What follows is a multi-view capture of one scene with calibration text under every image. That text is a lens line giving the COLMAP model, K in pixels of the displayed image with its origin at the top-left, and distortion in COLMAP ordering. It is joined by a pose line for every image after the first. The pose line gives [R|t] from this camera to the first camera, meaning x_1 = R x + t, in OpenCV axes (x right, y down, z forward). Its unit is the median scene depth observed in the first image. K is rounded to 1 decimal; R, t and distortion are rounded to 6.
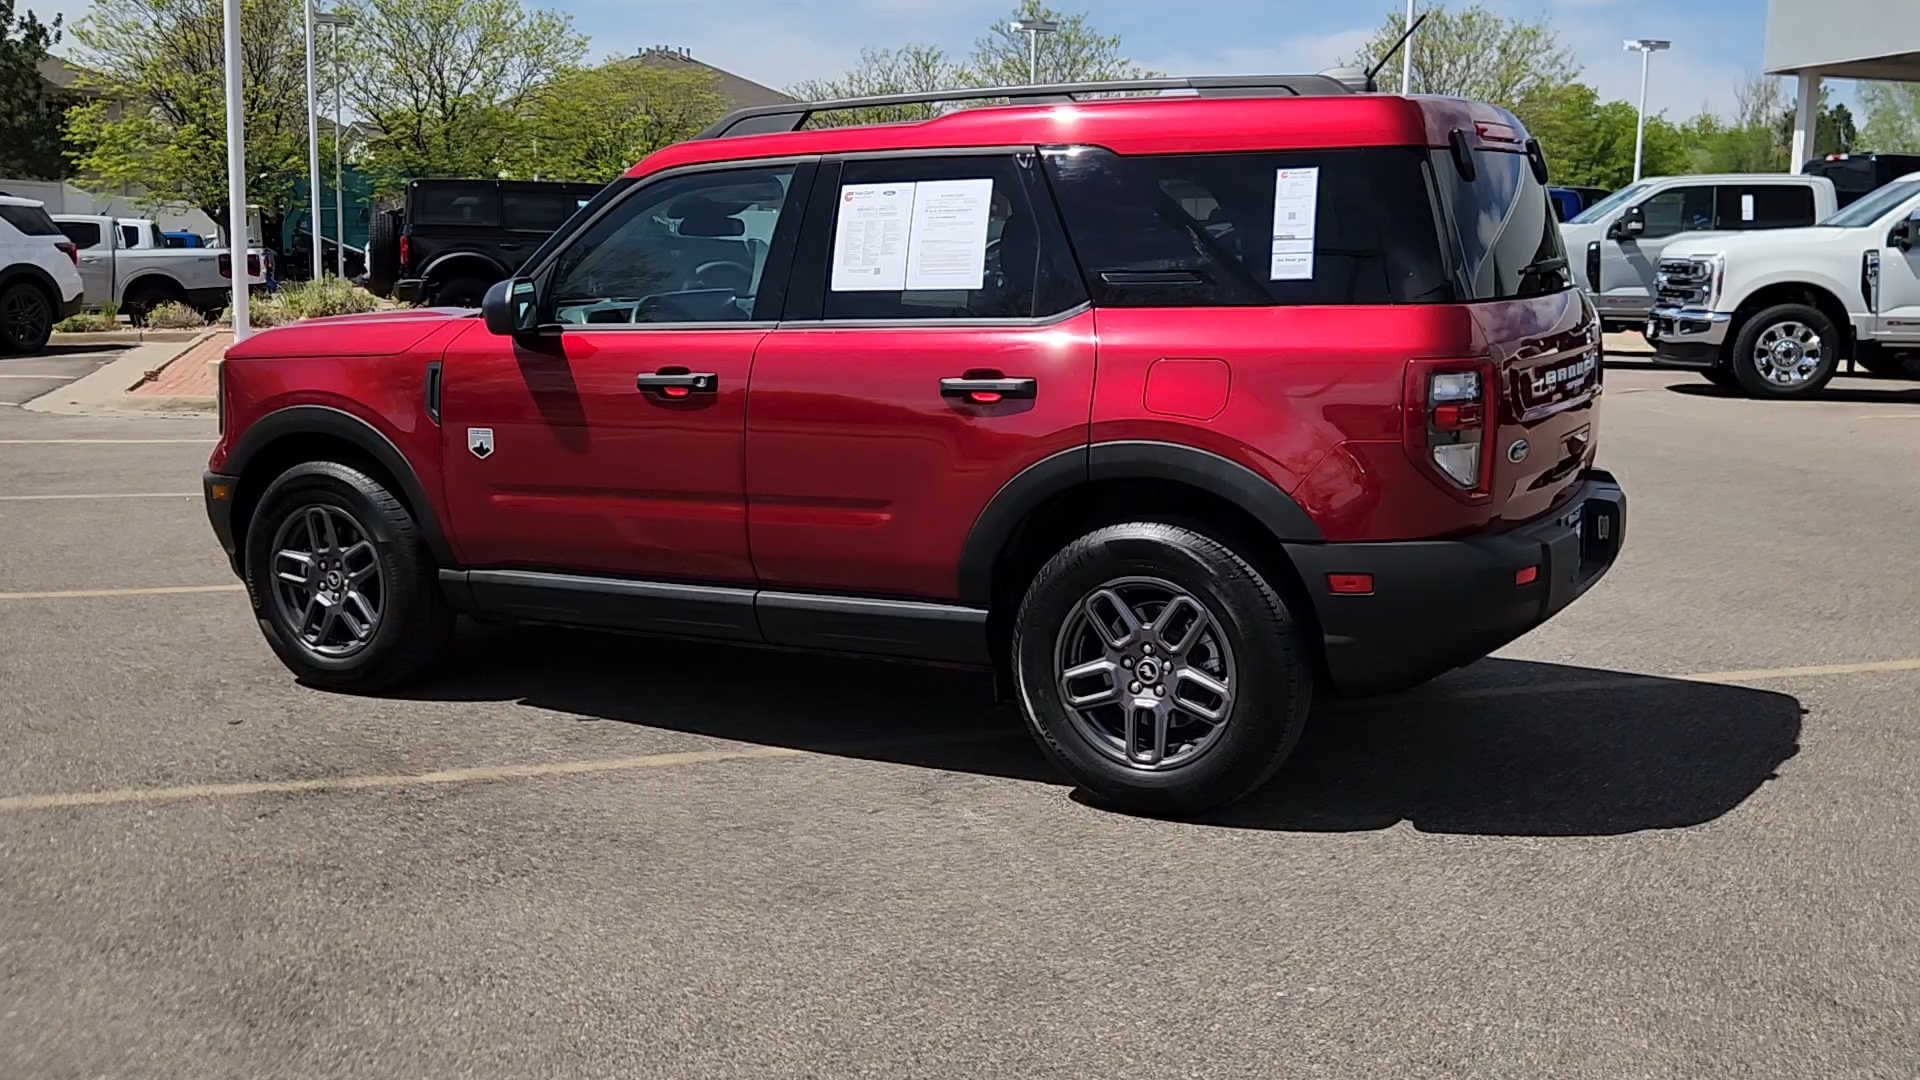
lens RADIAL K [[1939.9, 0, 944.8], [0, 1939.9, 526.7], [0, 0, 1]] dist [0.025354, 0.000000]
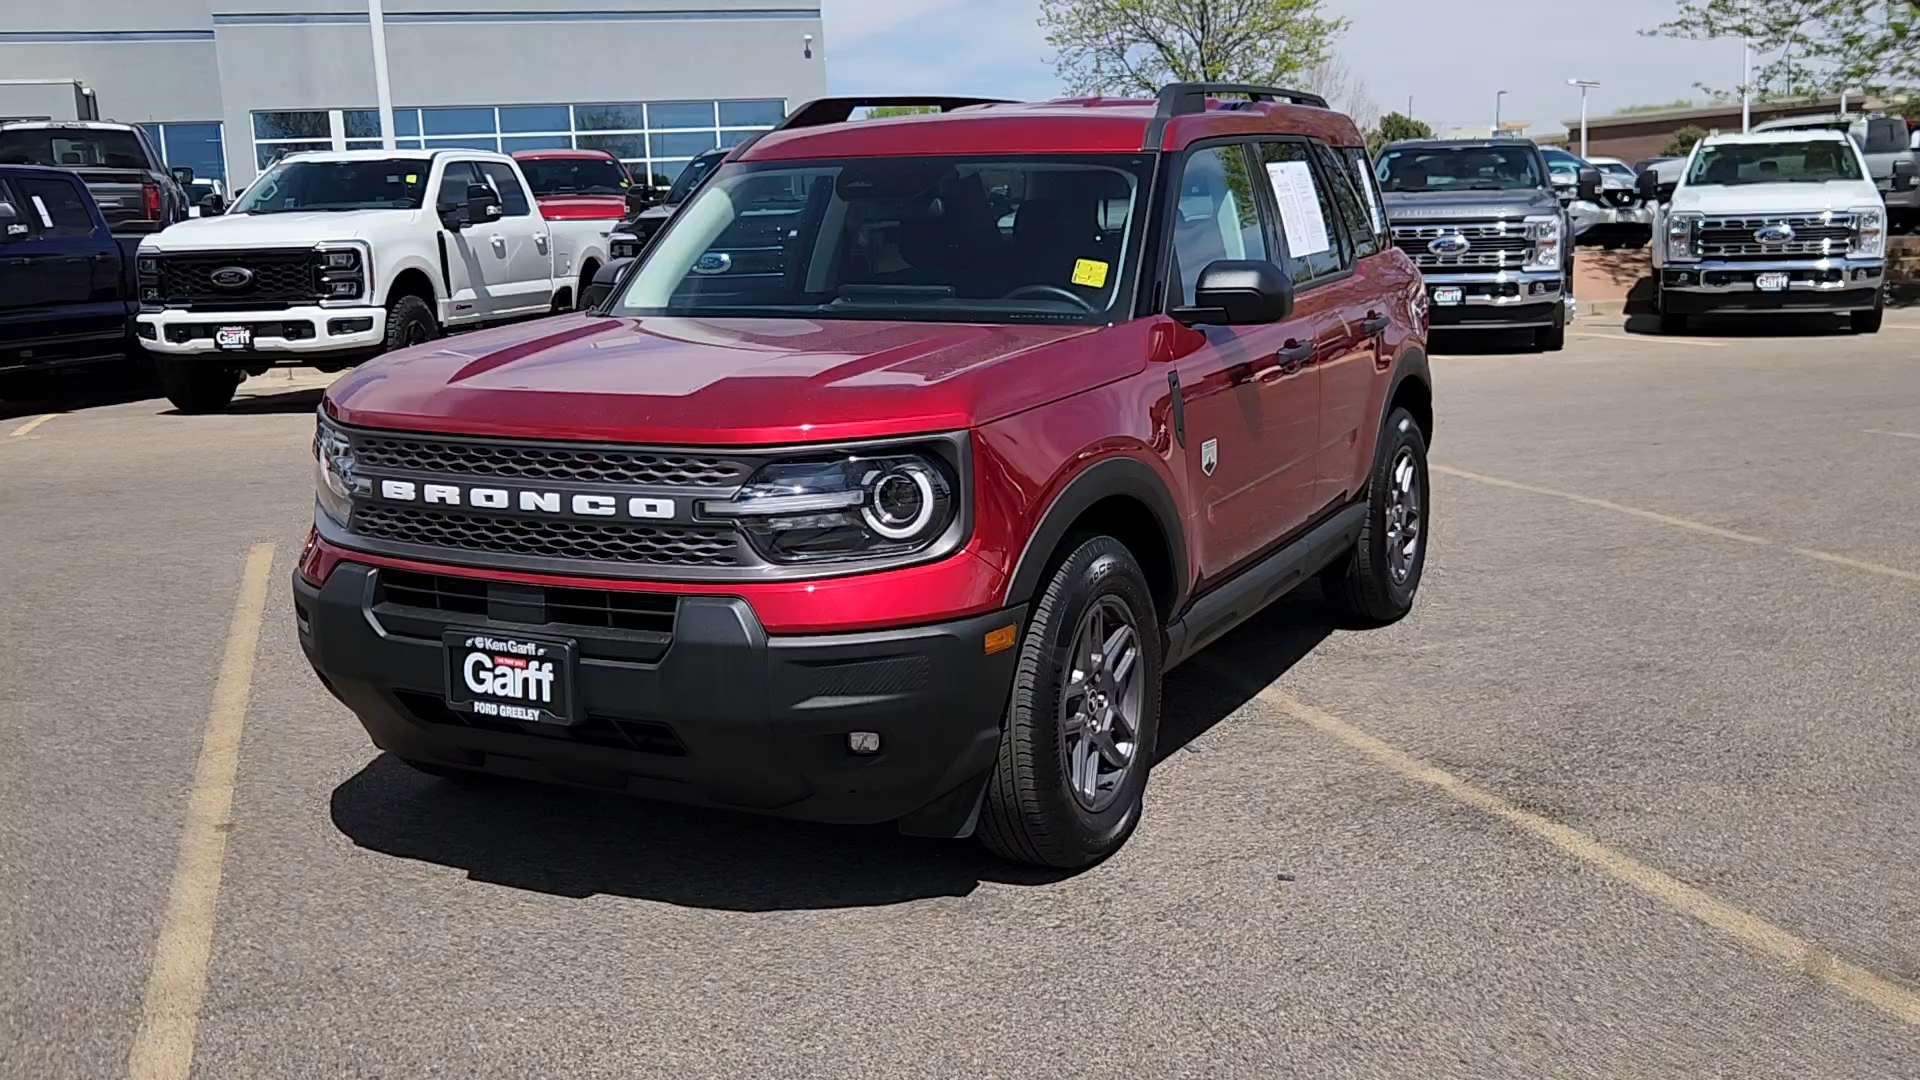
lens RADIAL K [[1939.9, 0, 941.4], [0, 1939.9, 546.1], [0, 0, 1]] dist [0.025354, 0.000000]
pose [[-0.026633, -0.171447, 0.984833, -1.204908], [0.173385, 0.969458, 0.173459, -0.193738], [-0.984494, 0.175375, 0.003907, 1.249458]]
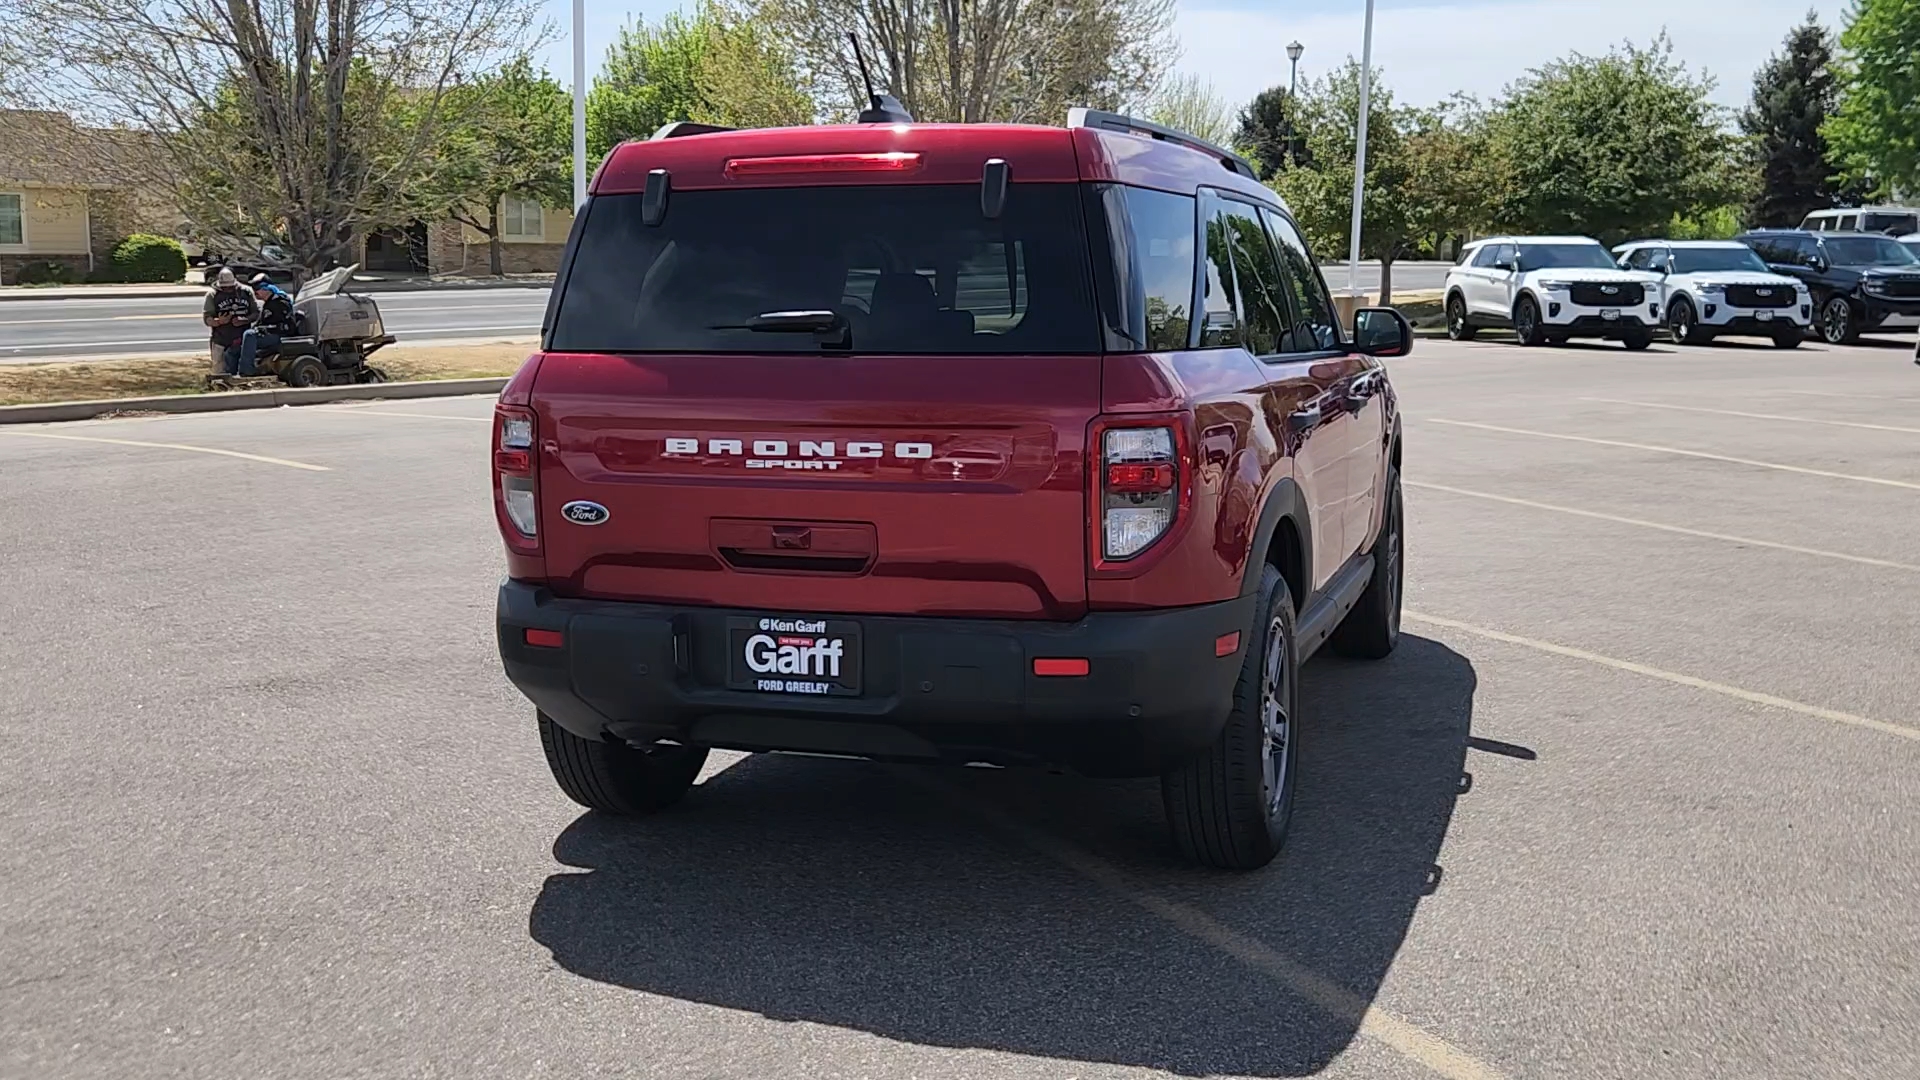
lens RADIAL K [[1939.9, 0, 943.5], [0, 1939.9, 544.9], [0, 0, 1]] dist [0.025354, 0.000000]
pose [[0.179530, 0.139533, -0.973807, 1.141136], [-0.146344, 0.982664, 0.113822, -0.143065], [0.972806, 0.122076, 0.196838, 0.902590]]
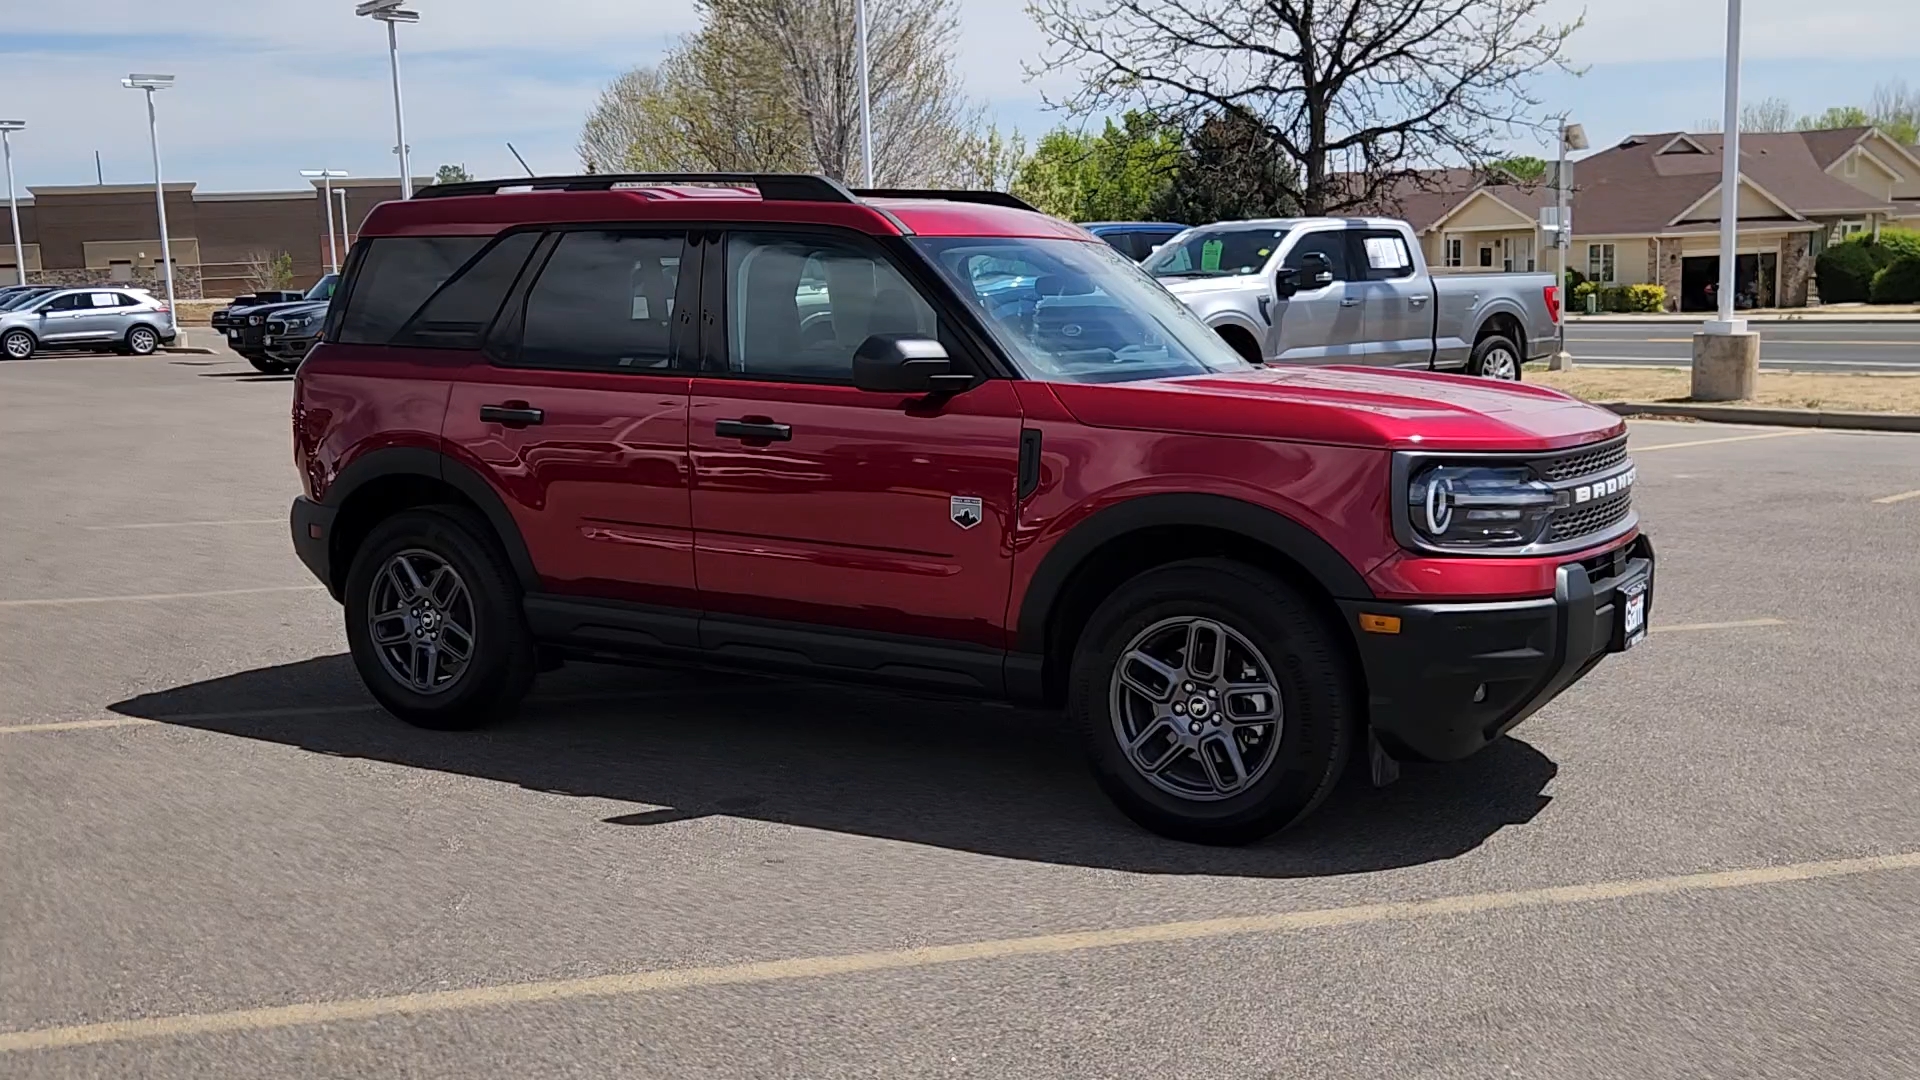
lens RADIAL K [[1939.9, 0, 942.1], [0, 1939.9, 551.9], [0, 0, 1]] dist [0.025354, 0.000000]
pose [[-0.999552, 0.008231, 0.028761, -0.103485], [0.016019, 0.959214, 0.282227, -0.373447], [-0.025265, 0.282561, -0.958917, 2.440018]]
